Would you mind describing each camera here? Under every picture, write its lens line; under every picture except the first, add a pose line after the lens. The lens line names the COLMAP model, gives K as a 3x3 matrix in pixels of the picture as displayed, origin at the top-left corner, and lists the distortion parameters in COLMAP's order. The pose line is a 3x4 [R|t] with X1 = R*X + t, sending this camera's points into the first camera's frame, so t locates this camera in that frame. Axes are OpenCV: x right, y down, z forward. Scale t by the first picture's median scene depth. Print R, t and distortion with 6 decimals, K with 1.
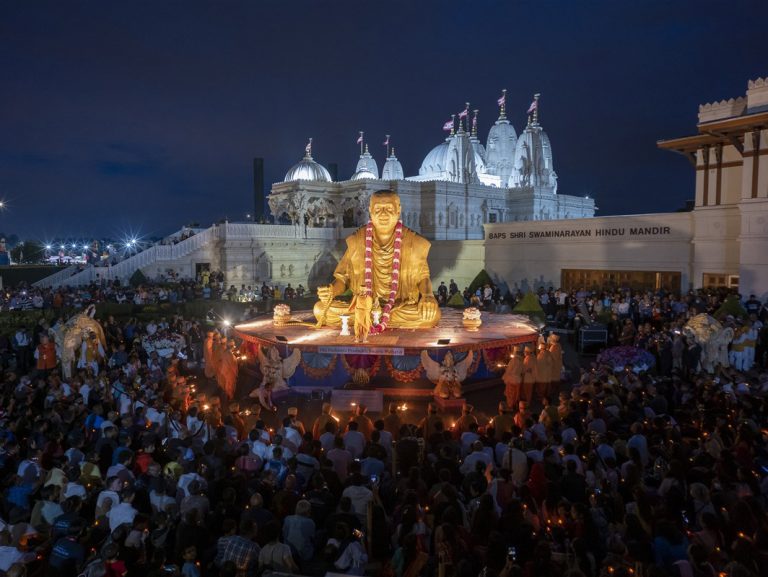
lens RADIAL K [[546.2, 0, 359.9], [0, 546.2, 288.2], [0, 0, 1]] dist [0.000105, 0.005167]
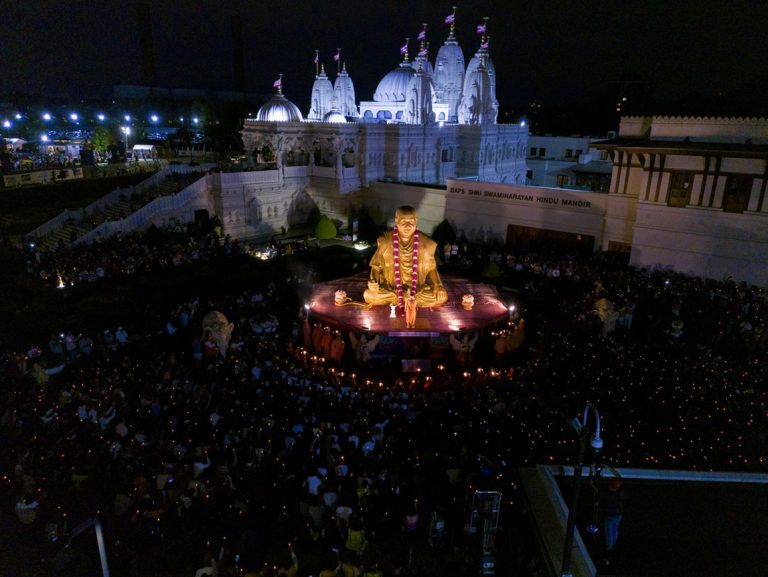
lens RADIAL K [[566.9, 0, 384.0], [0, 566.9, 288.5], [0, 0, 1]] dist [0.121473, -0.001115]
pose [[0.982479, -0.027714, 0.184301, -0.119937], [-0.011040, 0.978491, 0.205992, -0.113279], [-0.186045, -0.204417, 0.961041, -0.188777]]
